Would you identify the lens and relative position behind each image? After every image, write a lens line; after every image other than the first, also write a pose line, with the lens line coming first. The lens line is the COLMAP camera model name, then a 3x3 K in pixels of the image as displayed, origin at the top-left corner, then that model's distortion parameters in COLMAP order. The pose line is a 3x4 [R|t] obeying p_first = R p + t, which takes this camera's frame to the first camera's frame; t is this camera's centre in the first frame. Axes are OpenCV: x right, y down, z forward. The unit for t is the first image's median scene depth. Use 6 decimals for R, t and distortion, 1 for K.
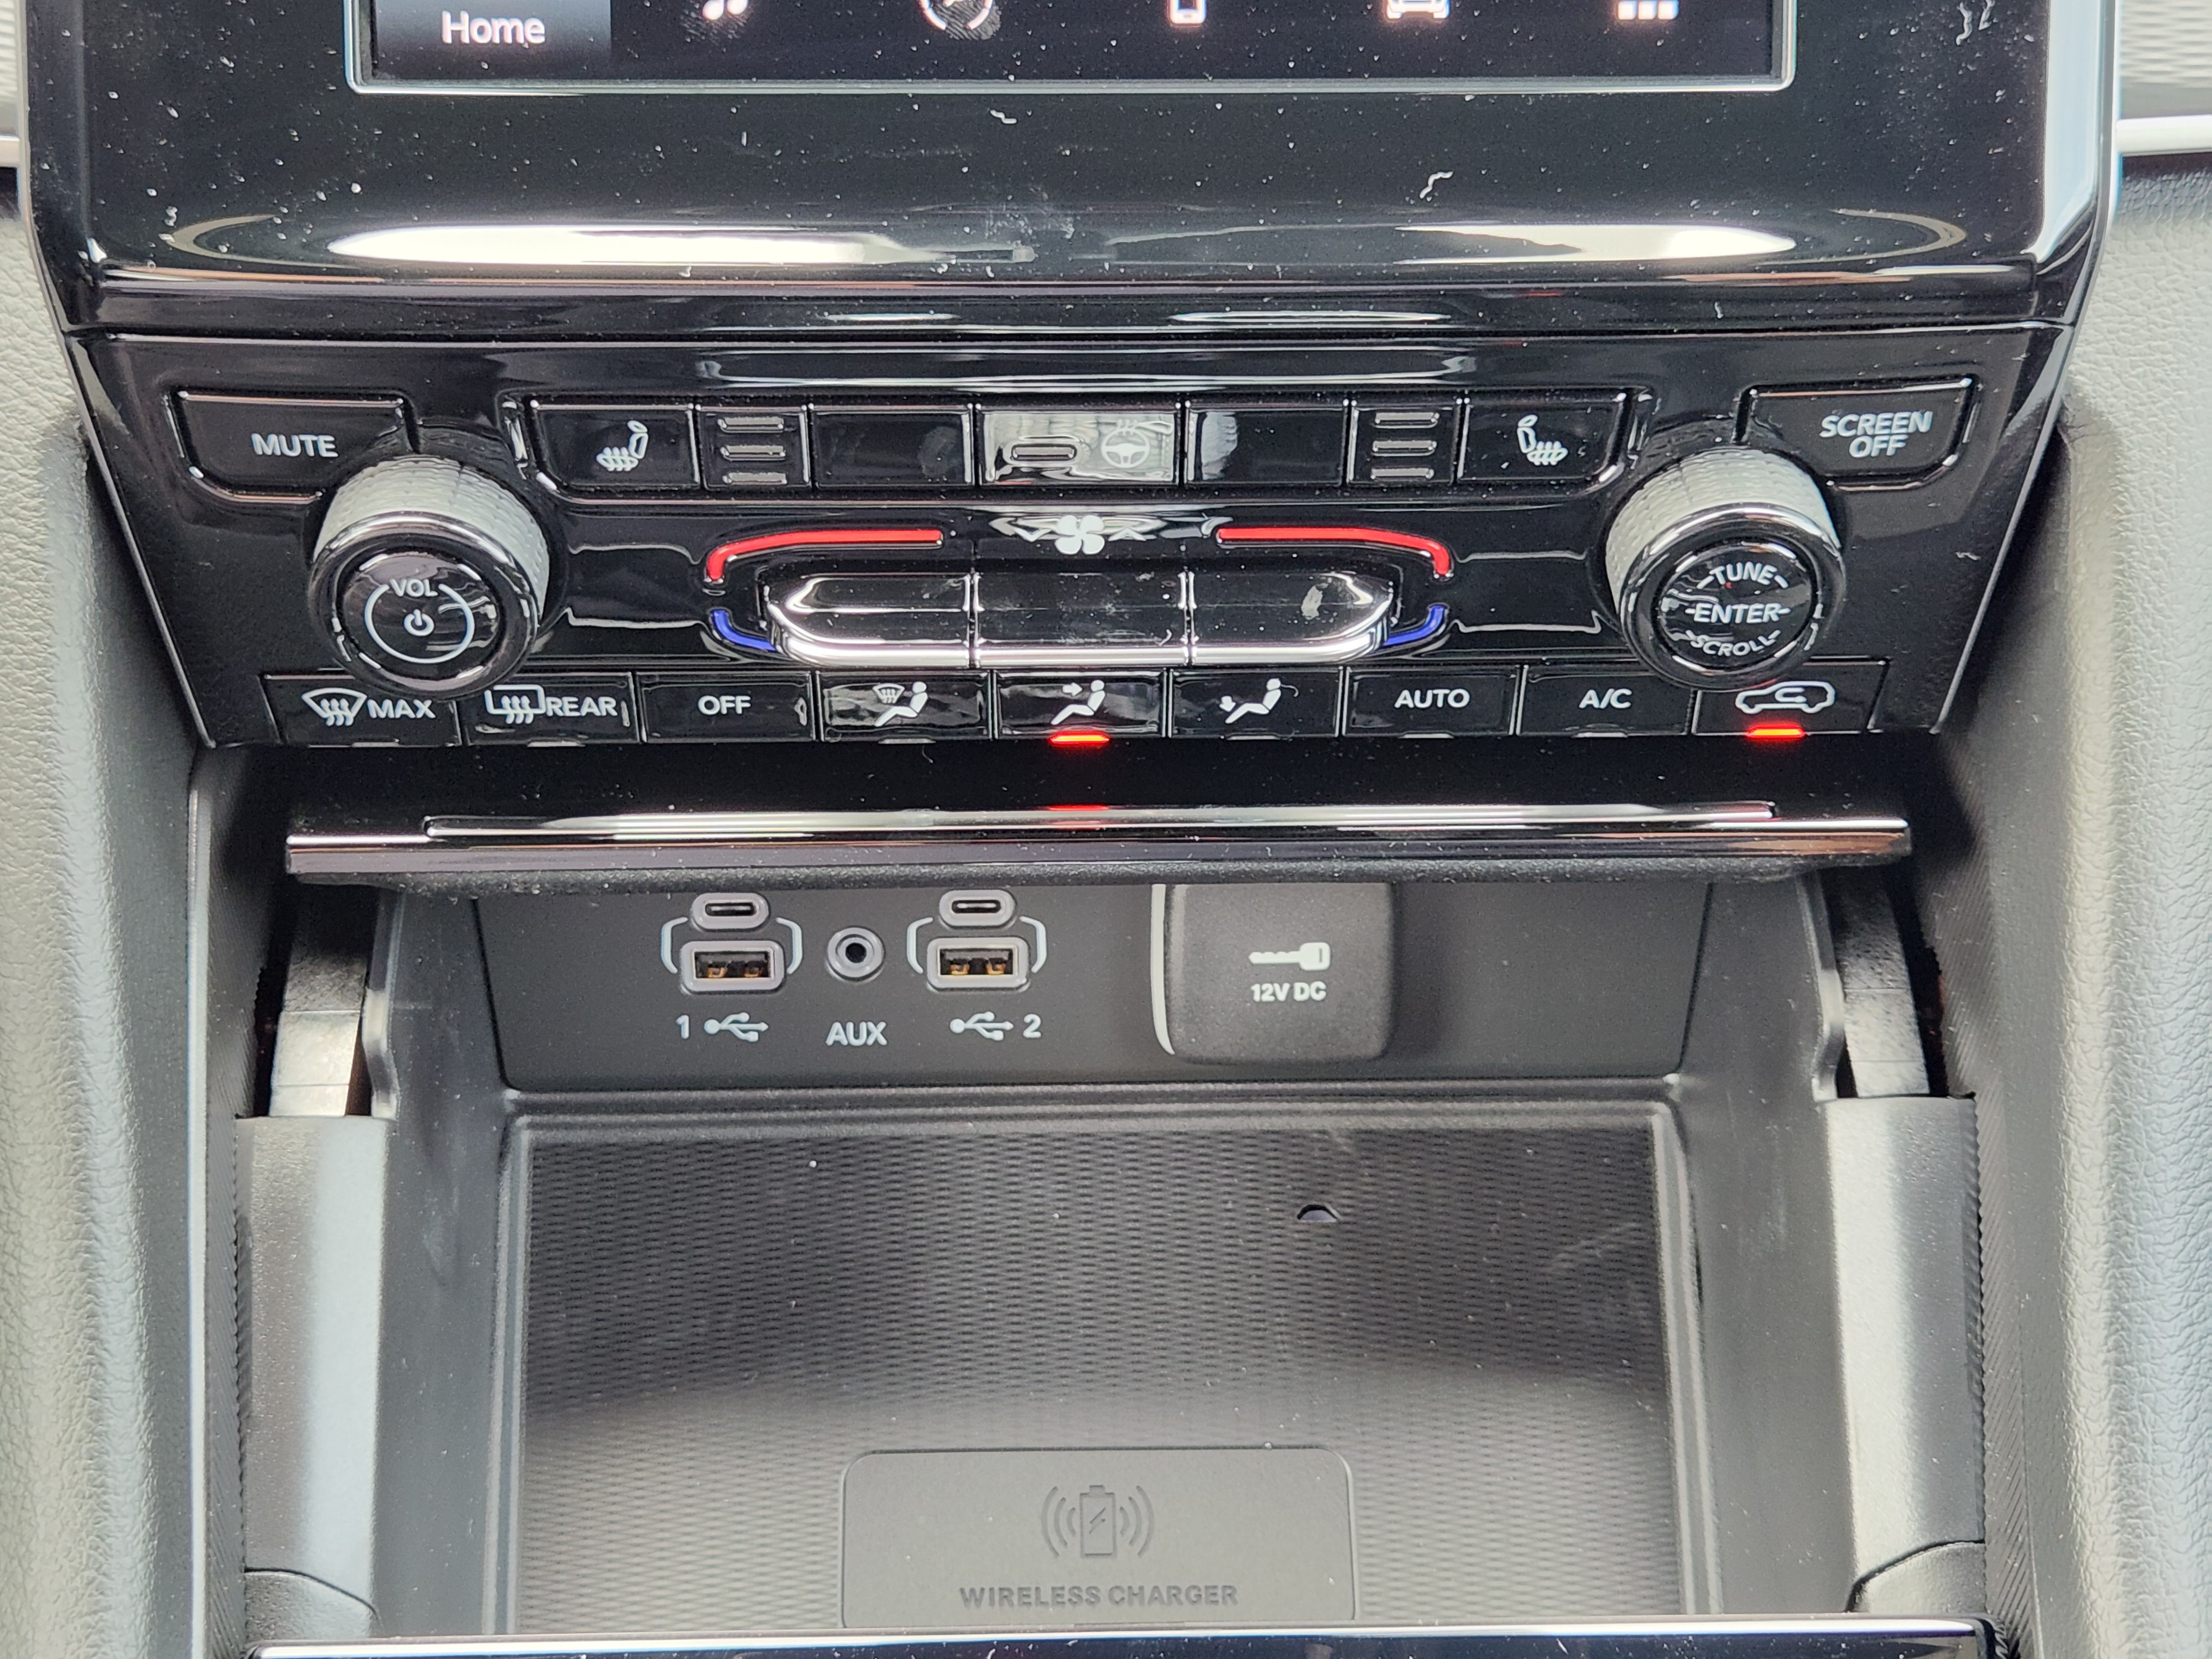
lens RADIAL K [[2933.0, 0, 1110.2], [0, 2933.0, 826.3], [0, 0, 1]] dist [0.074642, 0.000000]
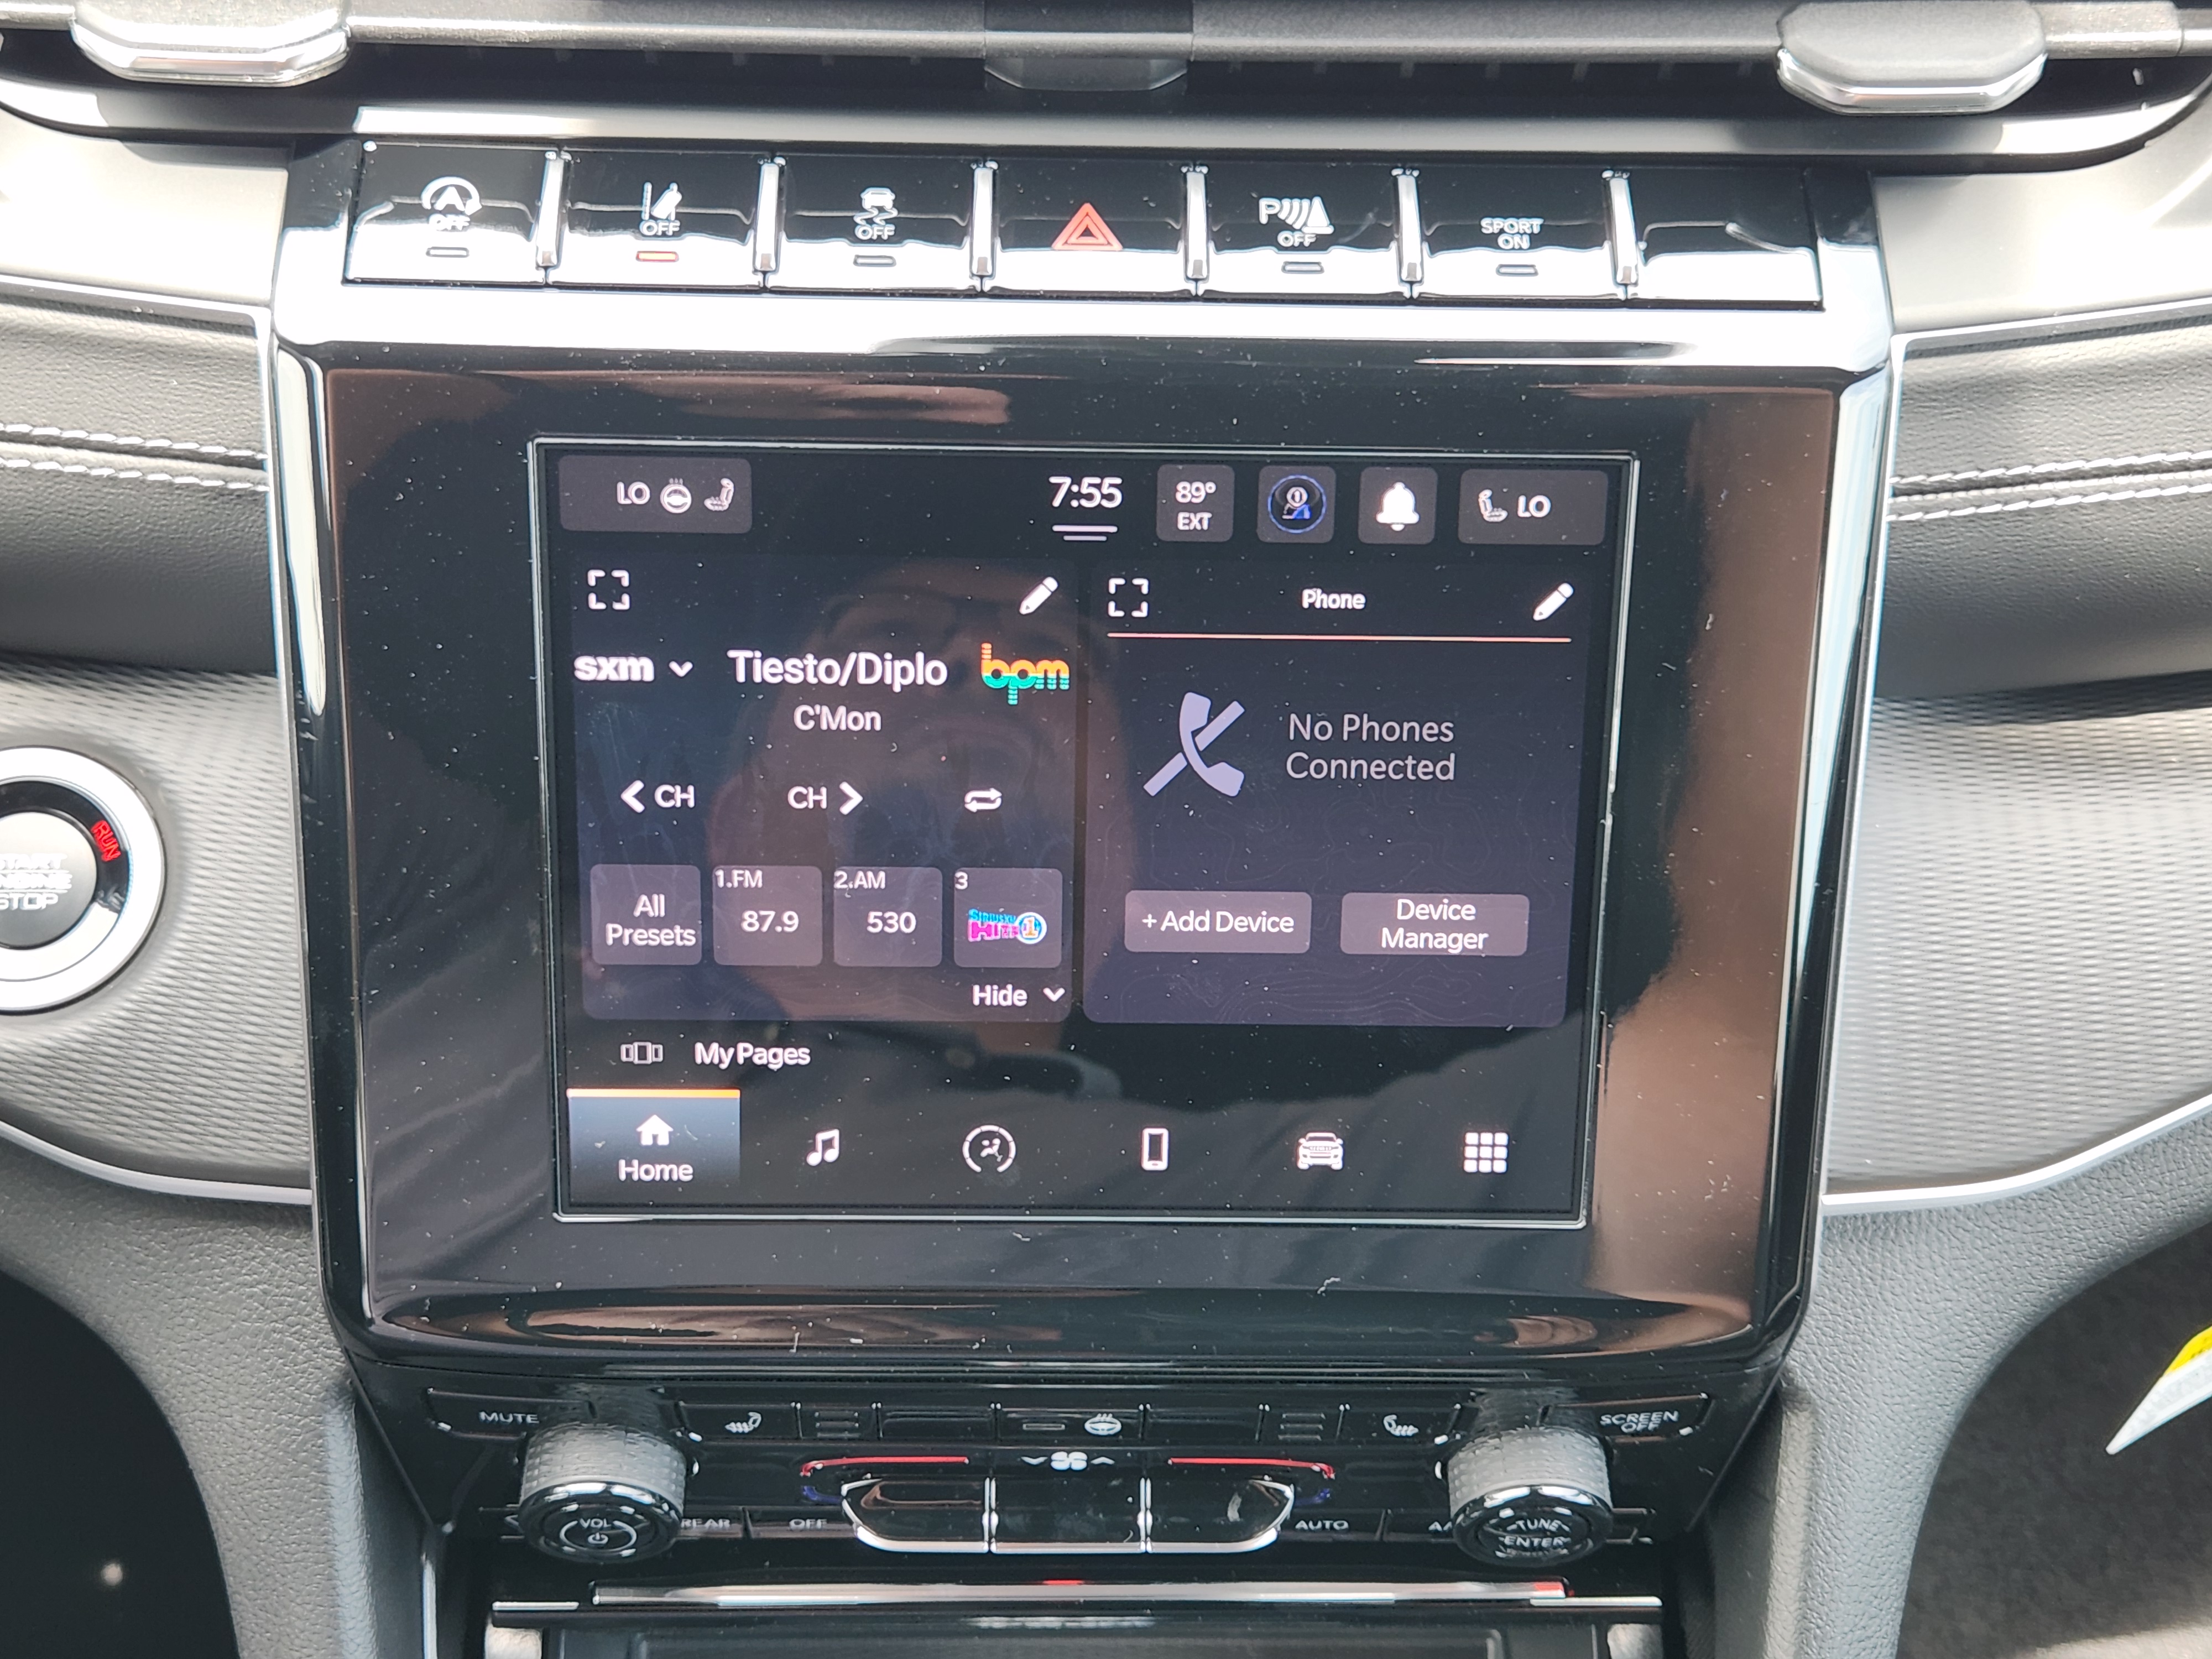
lens RADIAL K [[2933.0, 0, 1114.5], [0, 2933.0, 842.9], [0, 0, 1]] dist [0.074642, 0.000000]
pose [[0.999604, 0.024969, 0.012987, -0.013983], [-0.027009, 0.980788, 0.193196, -0.656571], [-0.007914, -0.193470, 0.981074, -0.310490]]
